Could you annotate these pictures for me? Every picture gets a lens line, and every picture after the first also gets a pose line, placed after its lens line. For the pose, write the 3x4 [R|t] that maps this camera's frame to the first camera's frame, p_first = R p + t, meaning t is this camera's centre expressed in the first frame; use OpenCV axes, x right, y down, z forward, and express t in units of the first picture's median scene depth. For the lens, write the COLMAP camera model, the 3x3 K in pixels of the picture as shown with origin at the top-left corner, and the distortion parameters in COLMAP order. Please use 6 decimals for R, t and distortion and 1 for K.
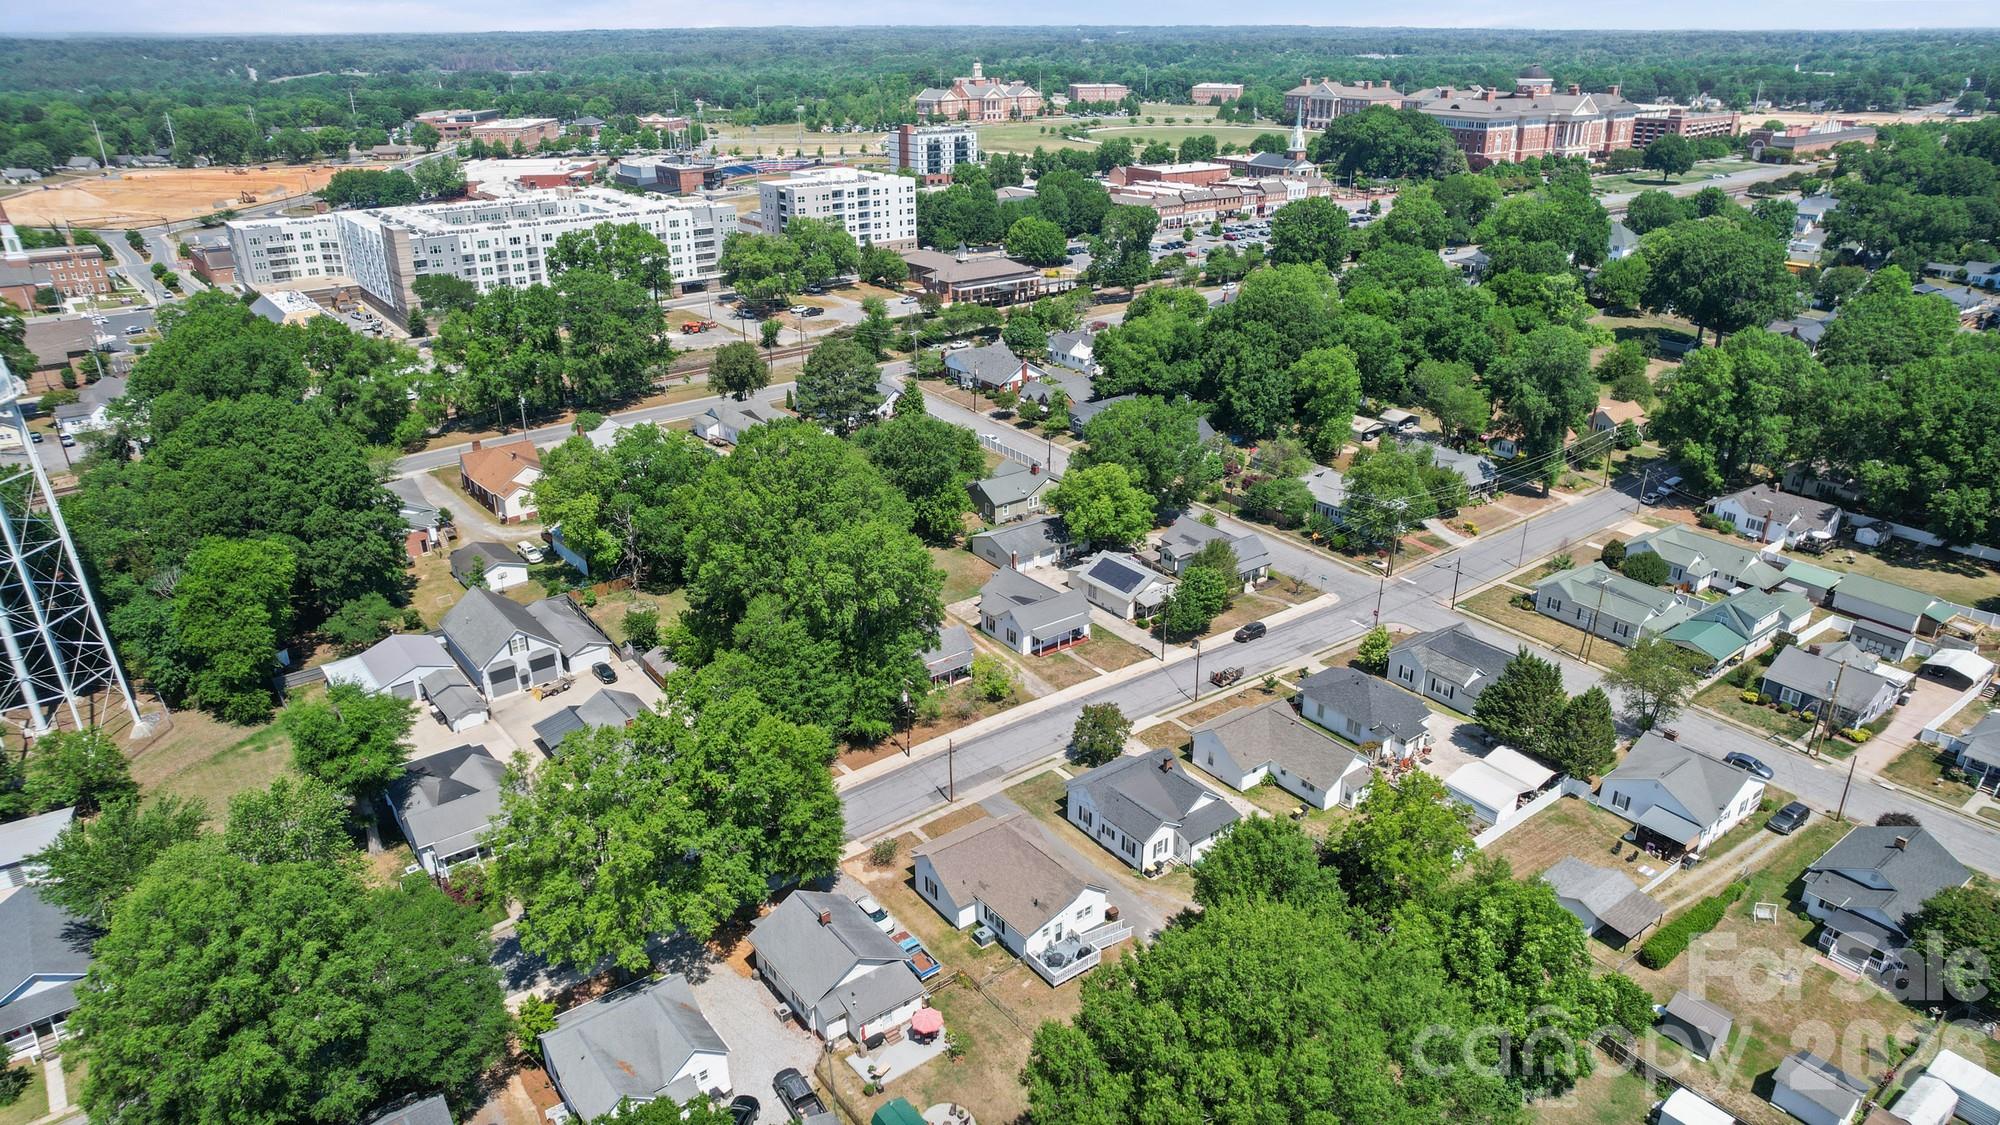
lens RADIAL K [[1288.8, 0, 1000.0], [0, 1288.8, 562.5], [0, 0, 1]] dist [-0.079271, 0.071183]
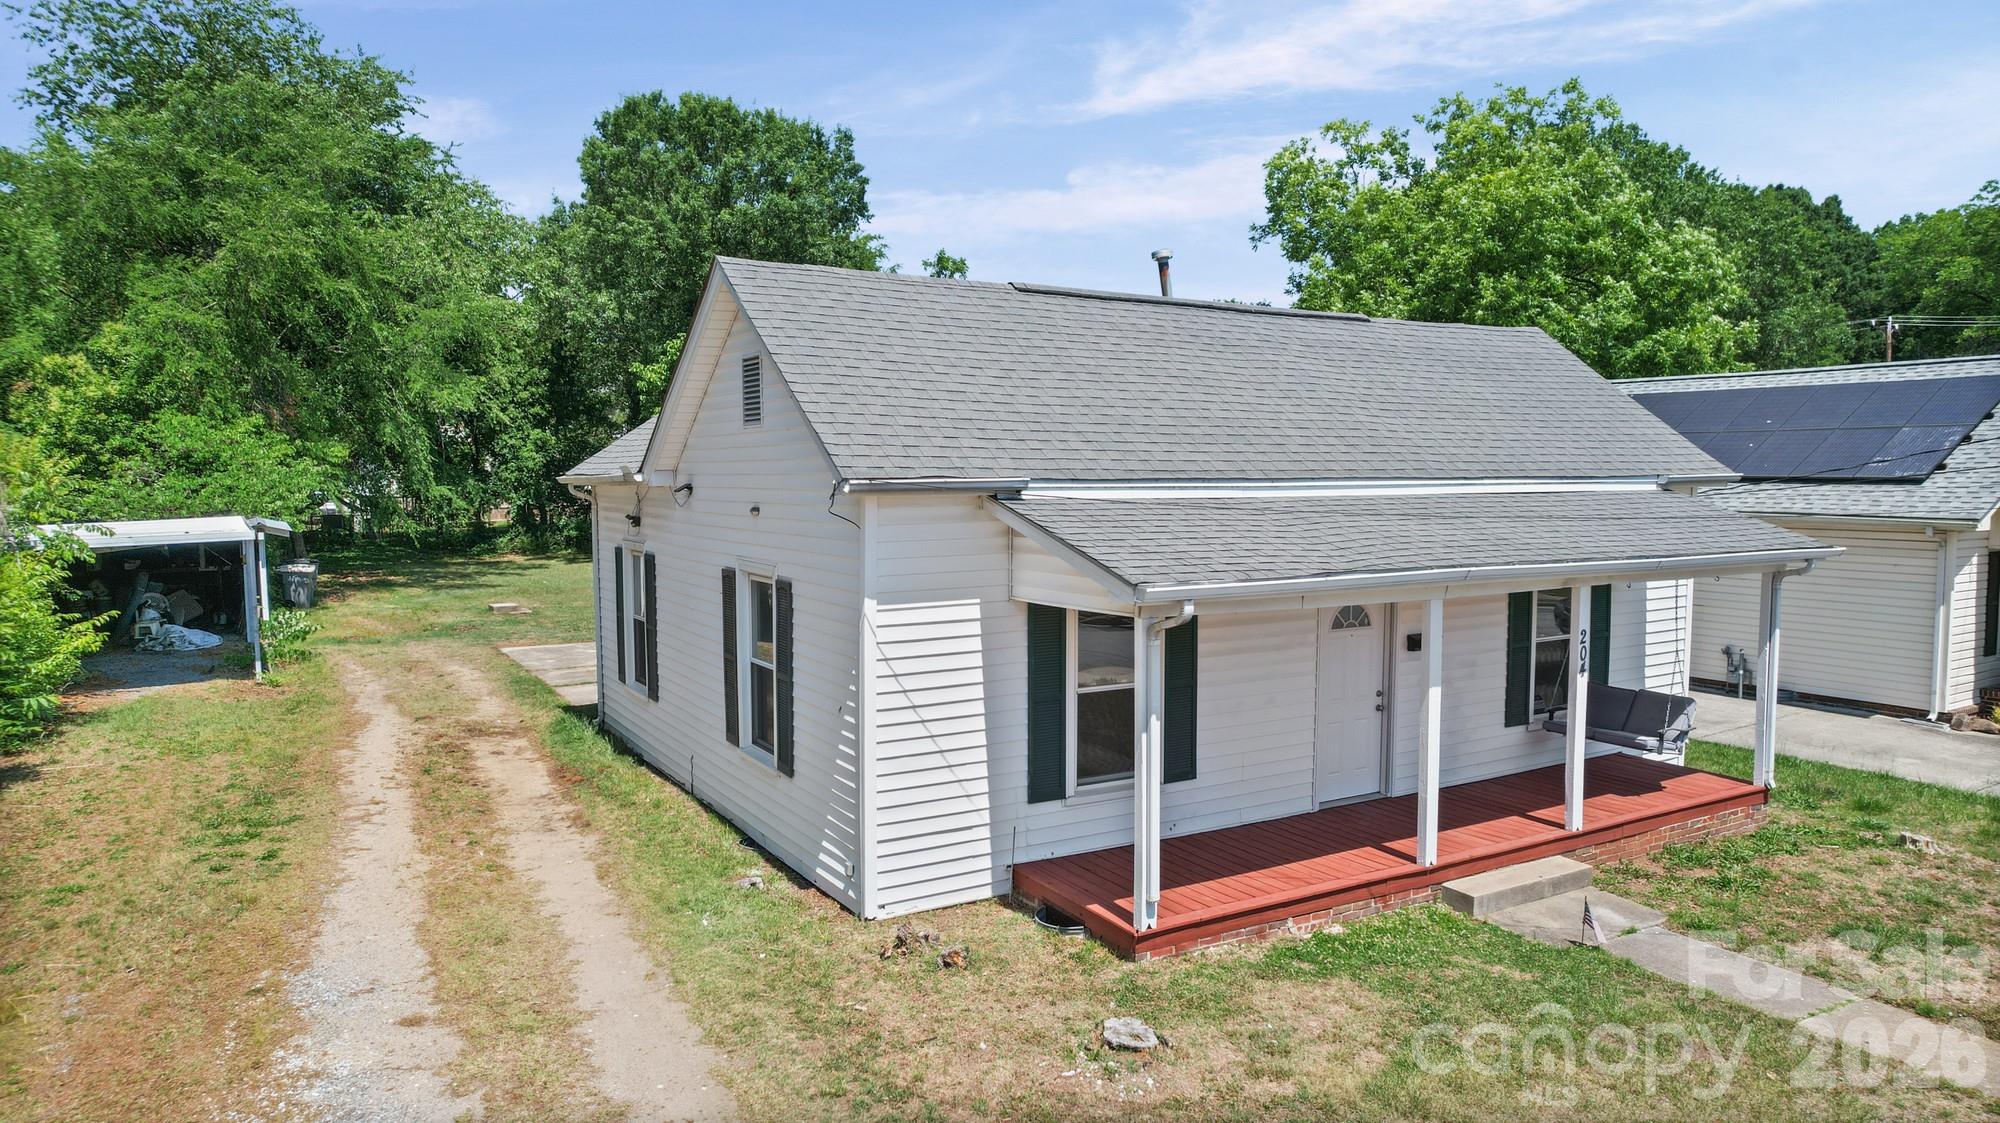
lens RADIAL K [[1288.8, 0, 1000.0], [0, 1288.8, 561.5], [0, 0, 1]] dist [-0.079271, 0.071183]
pose [[0.993315, 0.012244, -0.114784, 0.013873], [-0.048284, 0.947264, -0.316796, 0.032701], [0.104852, 0.320220, 0.941523, 0.411135]]
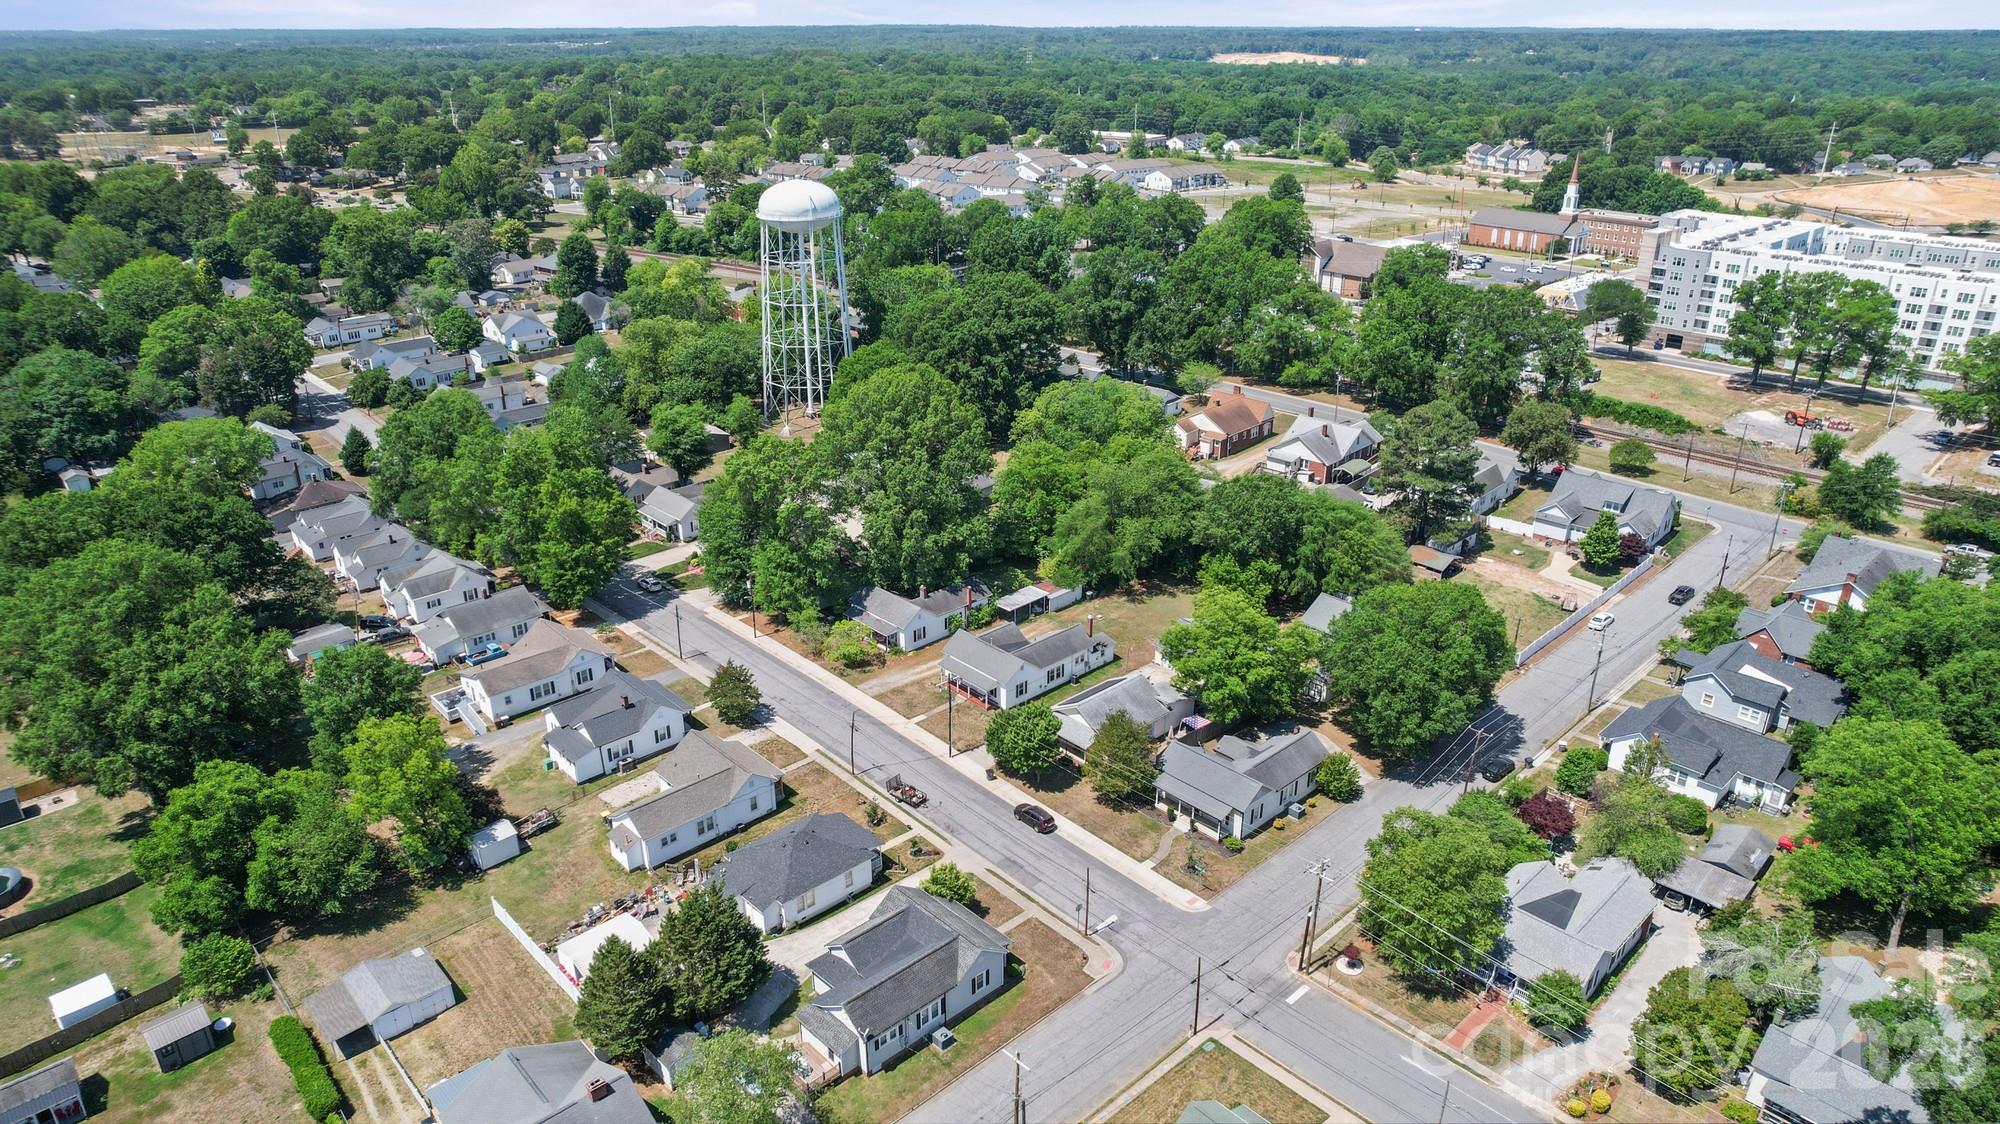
lens RADIAL K [[1281.9, 0, 1001.0], [0, 1281.9, 571.0], [0, 0, 1]] dist [-0.094347, 0.091566]
pose [[0.098462, 0.403412, -0.909706, 0.378542], [-0.389206, 0.856943, 0.337888, -0.147010], [0.915873, 0.320793, 0.241387, 0.342925]]
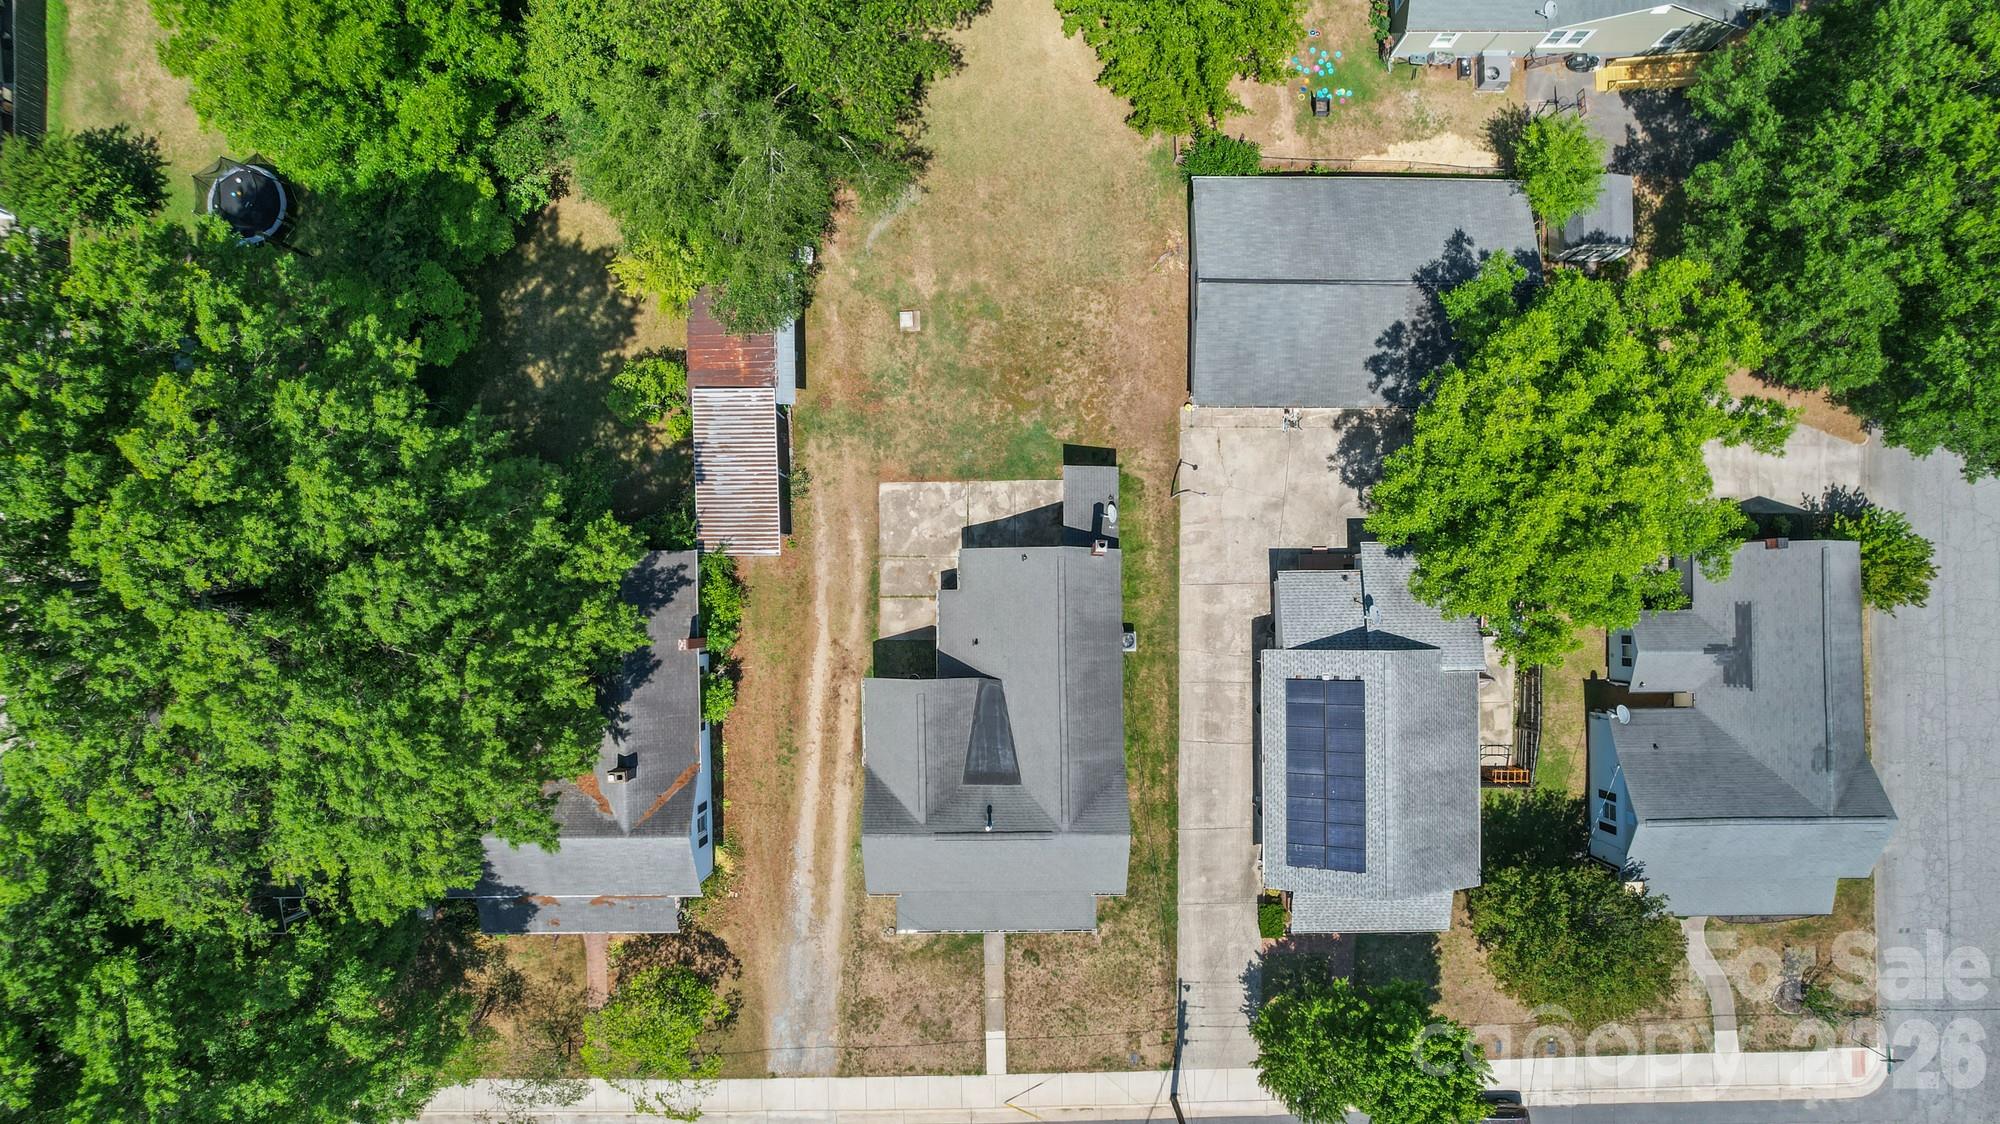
lens RADIAL K [[1288.8, 0, 1000.0], [0, 1288.8, 562.0], [0, 0, 1]] dist [-0.079271, 0.071183]
pose [[0.801909, 0.597247, -0.015405, -0.000503], [-0.231816, 0.334811, 0.913325, -0.132487], [0.550639, -0.728833, 0.406939, 0.409762]]
